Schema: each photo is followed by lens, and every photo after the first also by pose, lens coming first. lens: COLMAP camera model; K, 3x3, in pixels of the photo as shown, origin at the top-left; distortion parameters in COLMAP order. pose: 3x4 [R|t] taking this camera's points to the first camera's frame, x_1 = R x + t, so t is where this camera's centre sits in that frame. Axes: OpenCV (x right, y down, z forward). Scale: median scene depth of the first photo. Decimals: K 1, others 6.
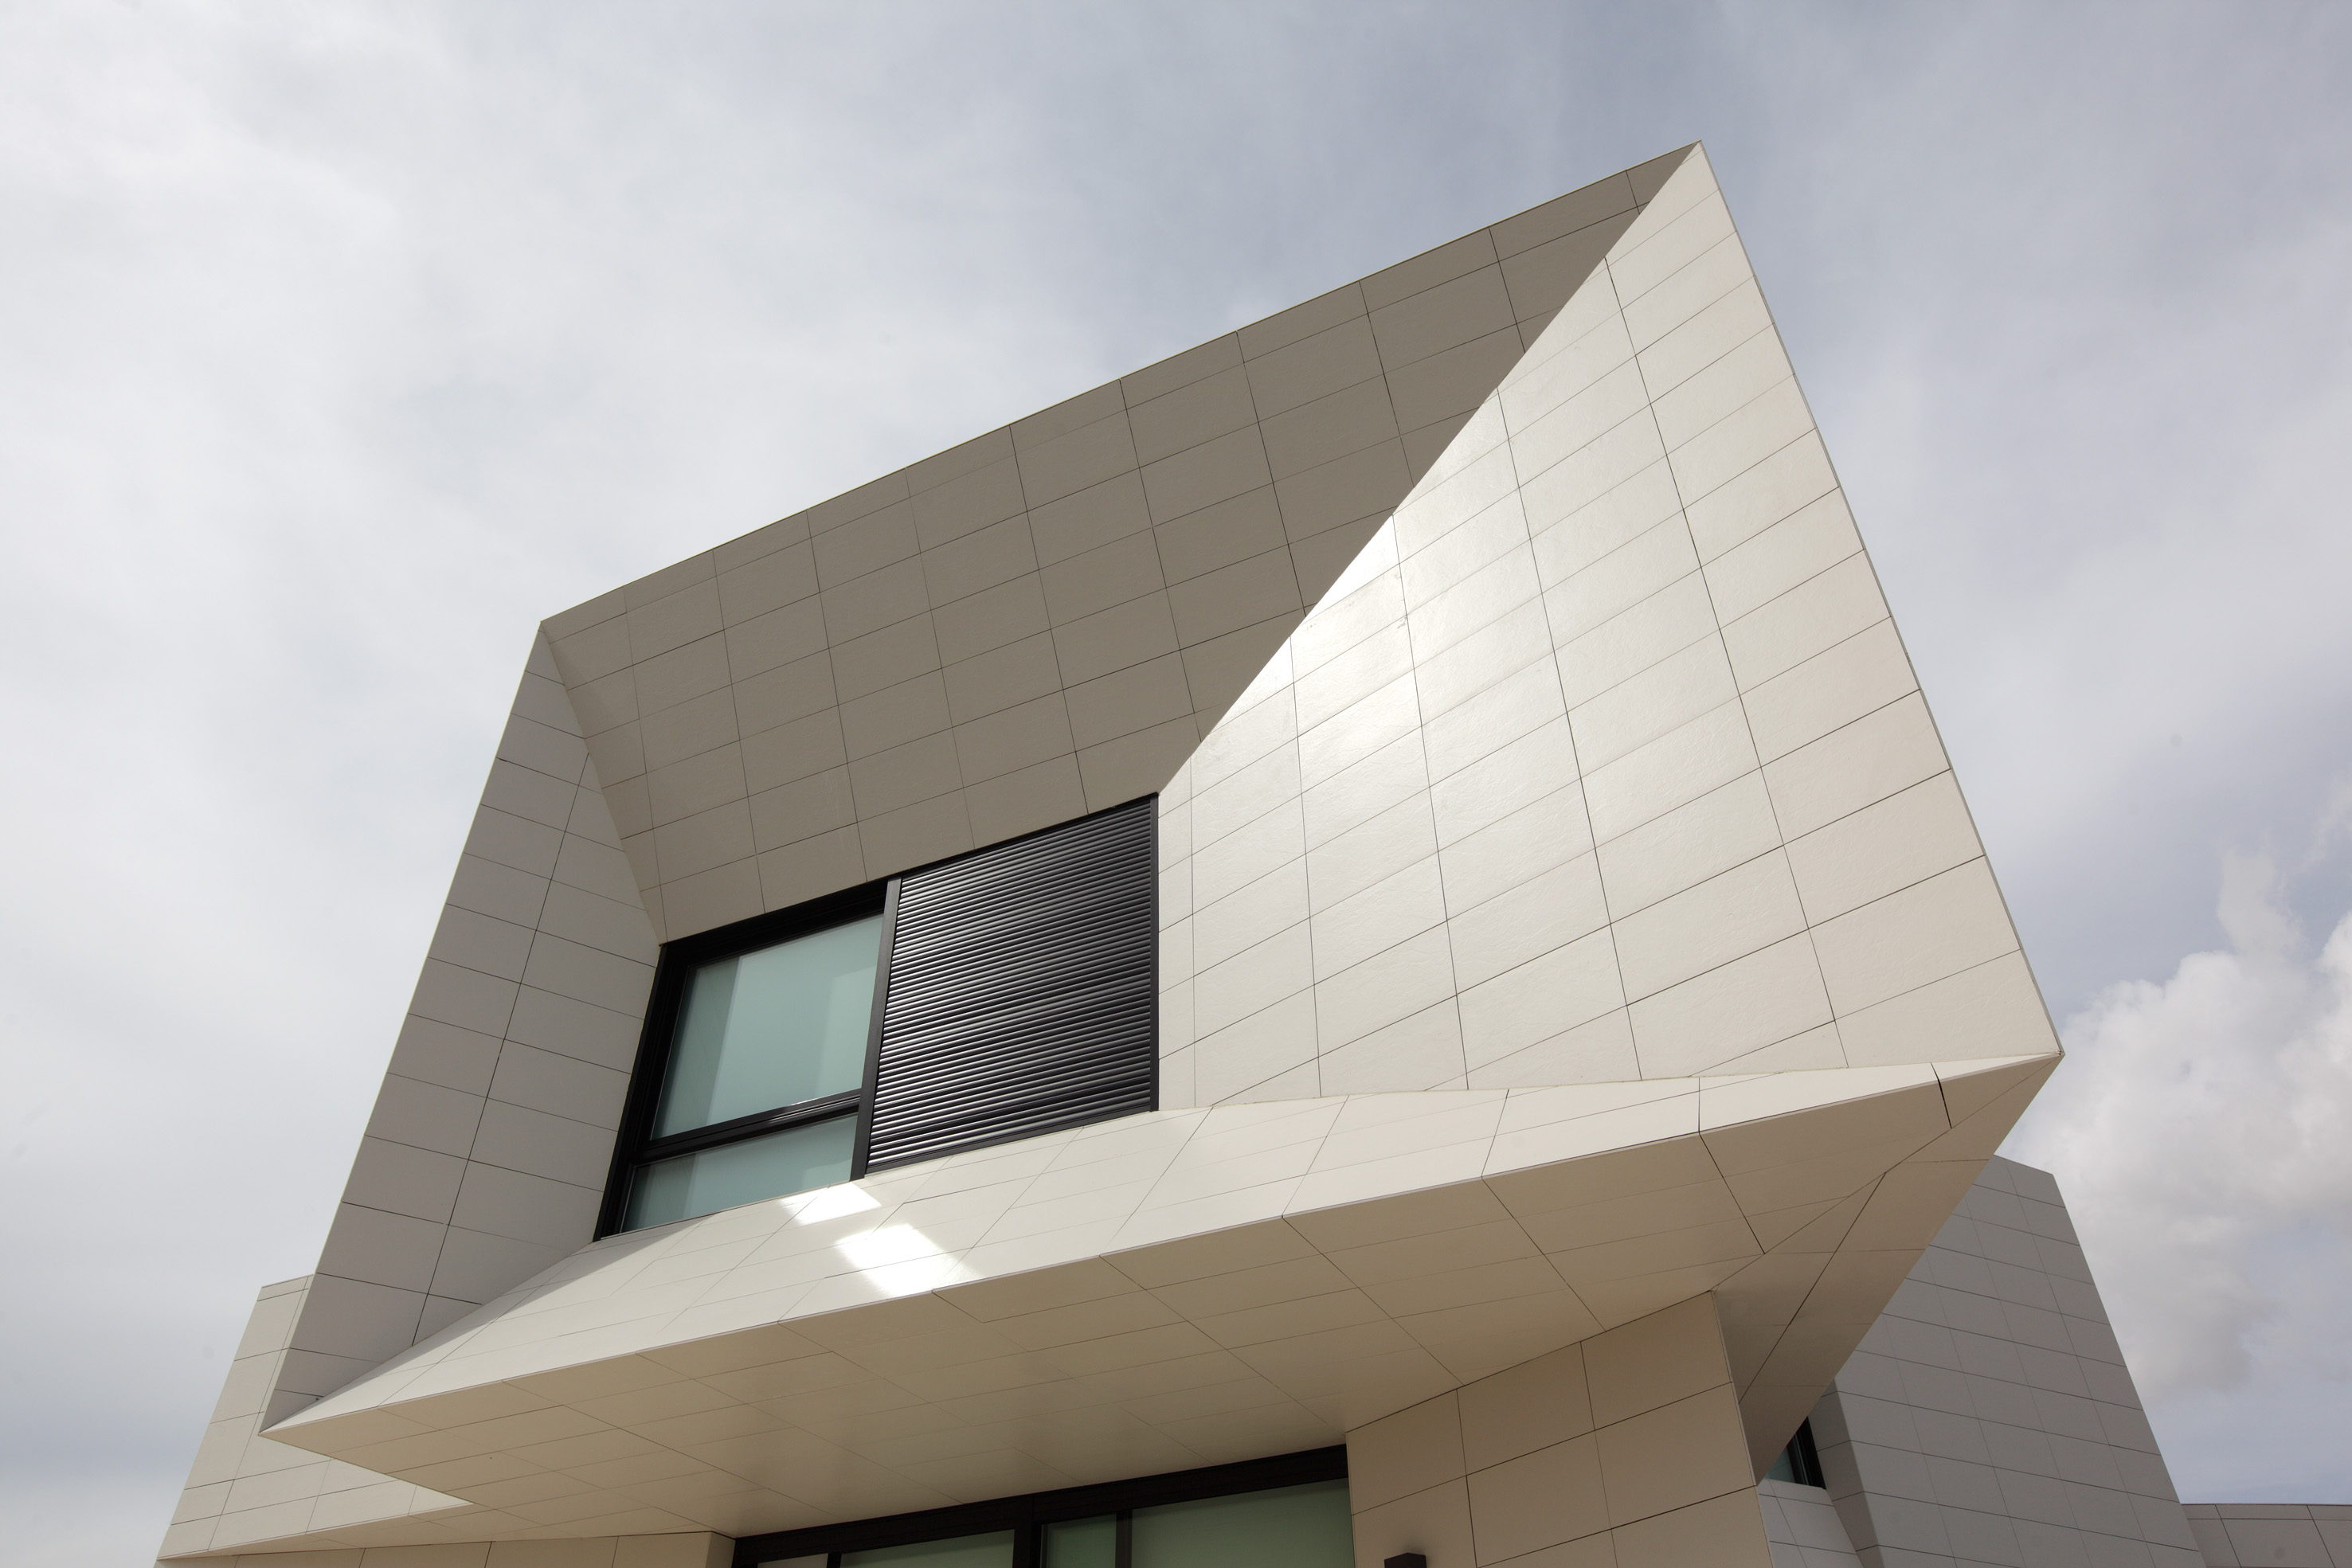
lens RADIAL K [[1637.3, 0, 1176.0], [0, 1637.3, 784.0], [0, 0, 1]] dist [-0.008045, 0.055646]
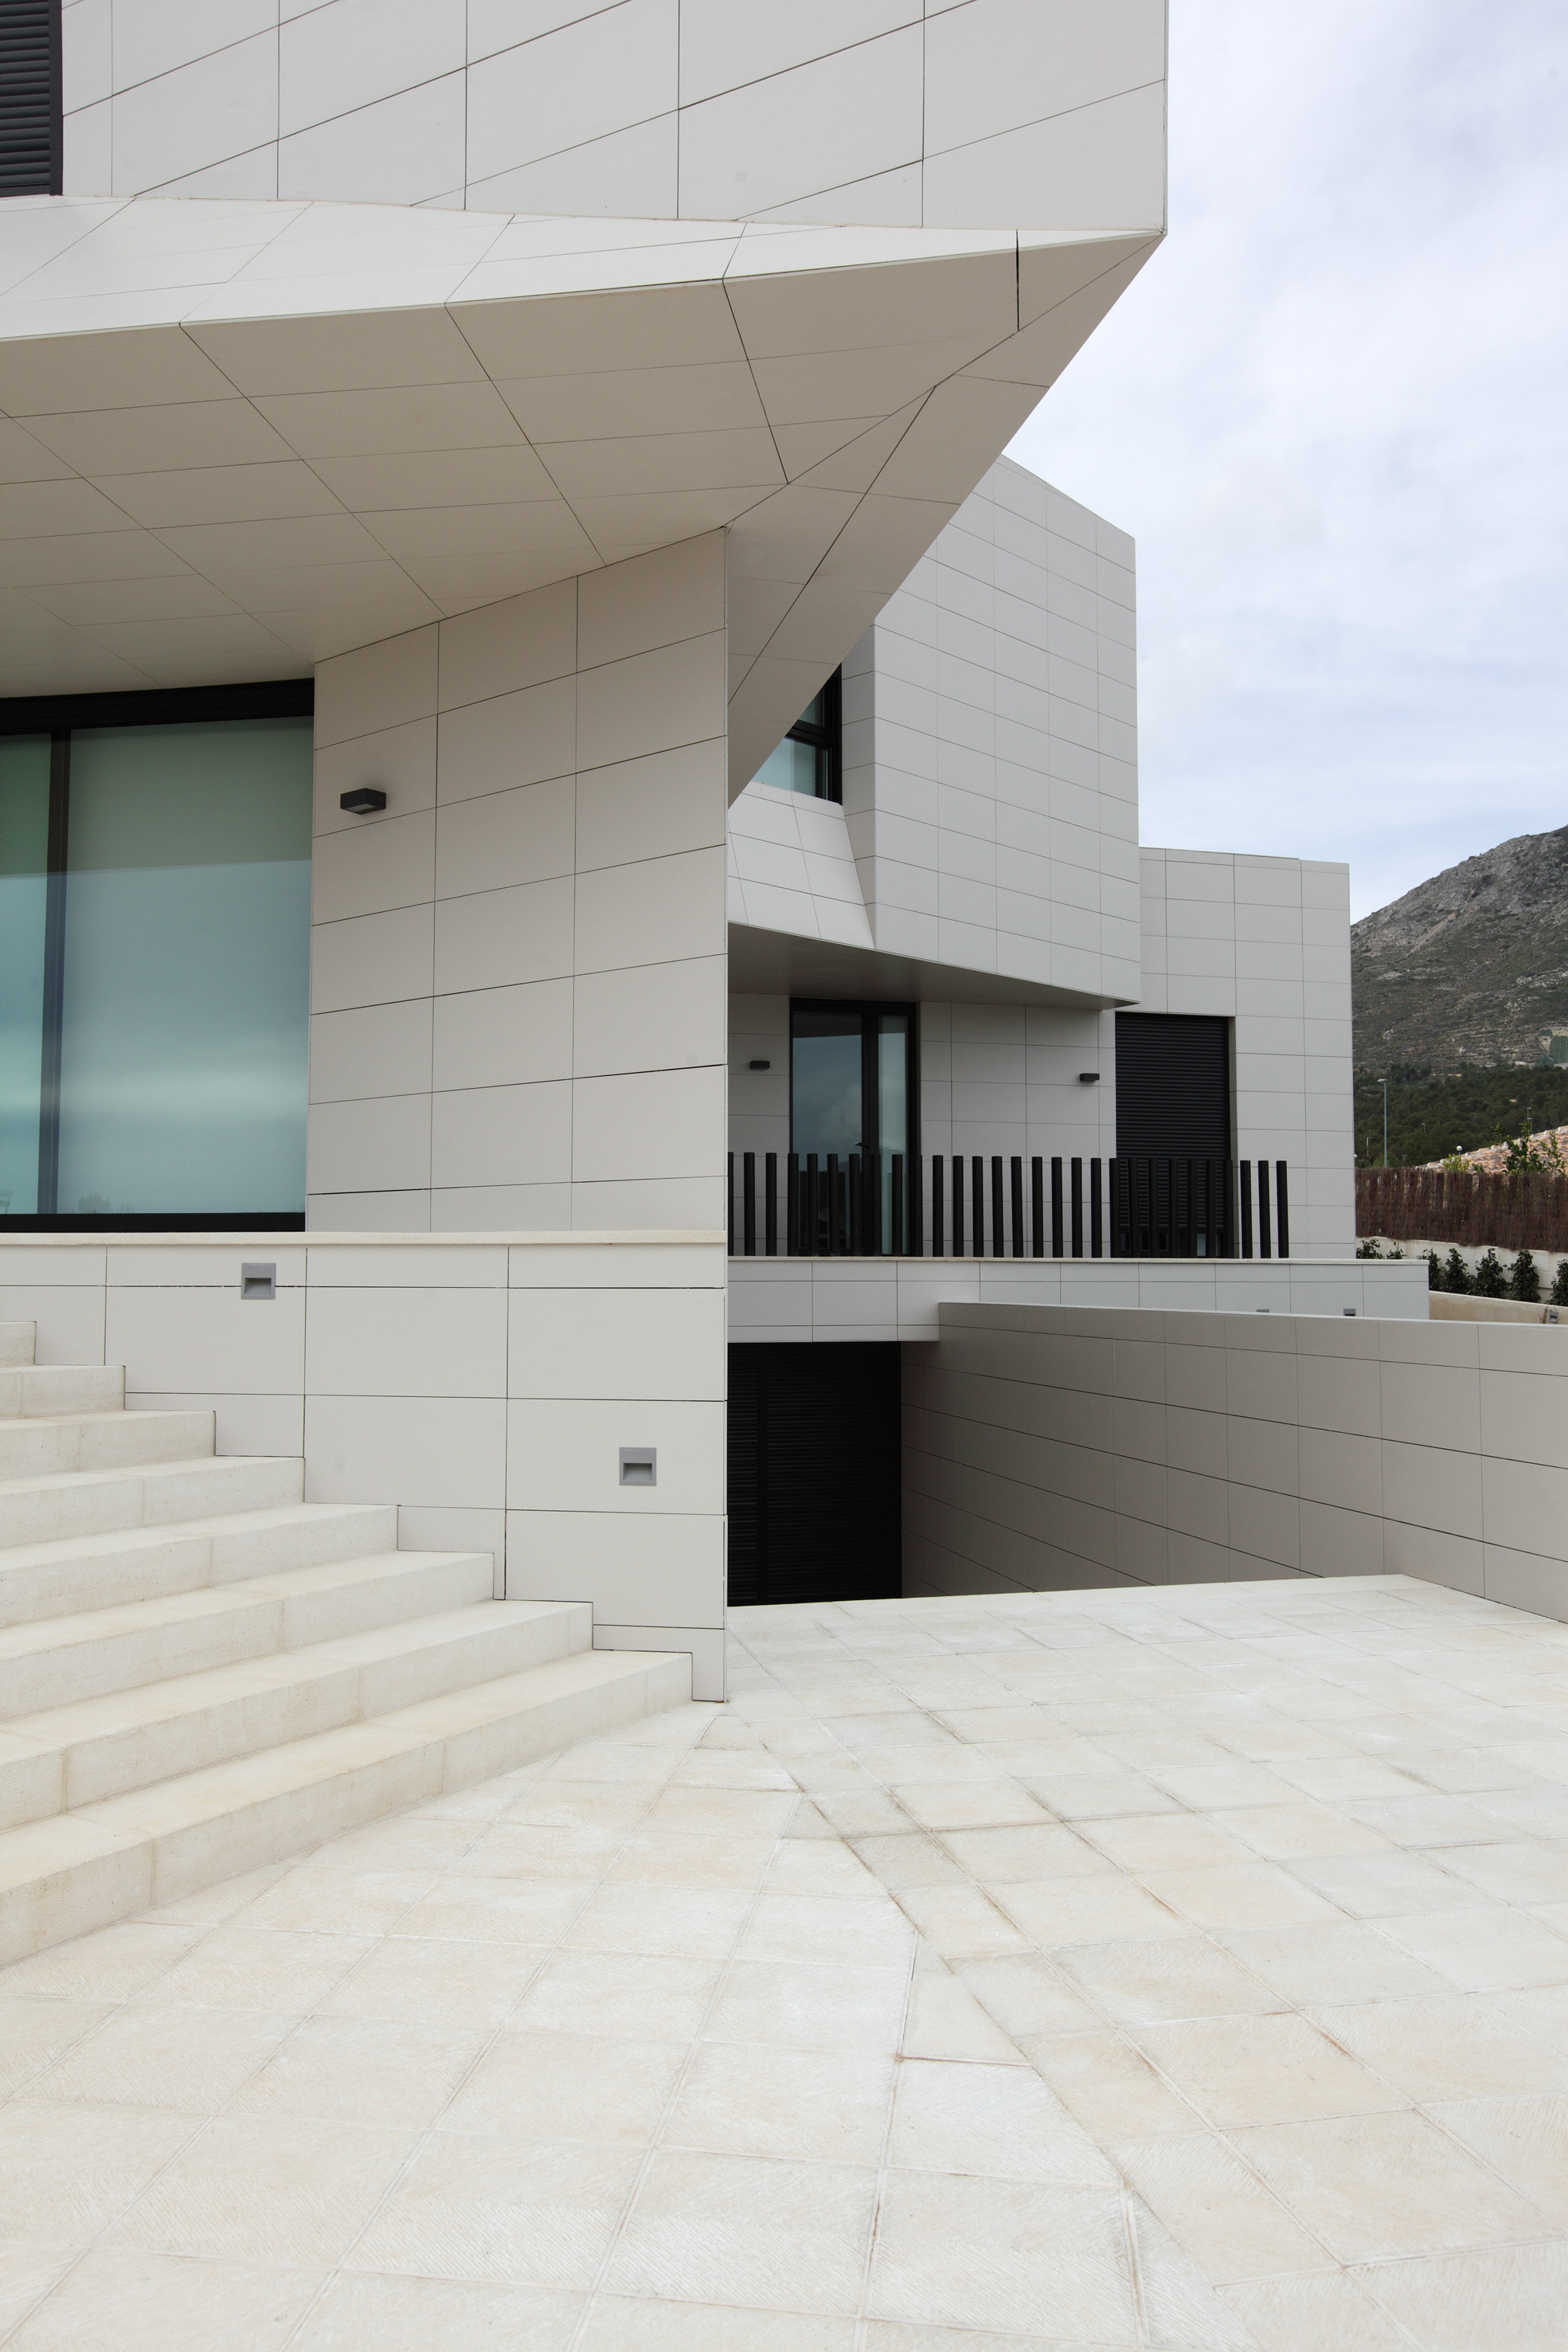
lens RADIAL K [[1637.3, 0, 784.0], [0, 1637.3, 1176.0], [0, 0, 1]] dist [-0.008045, 0.055646]
pose [[0.955541, 0.023742, 0.293900, 0.090135], [-0.188305, 0.816150, 0.546297, 0.091151], [-0.226897, -0.577352, 0.784336, 0.093463]]
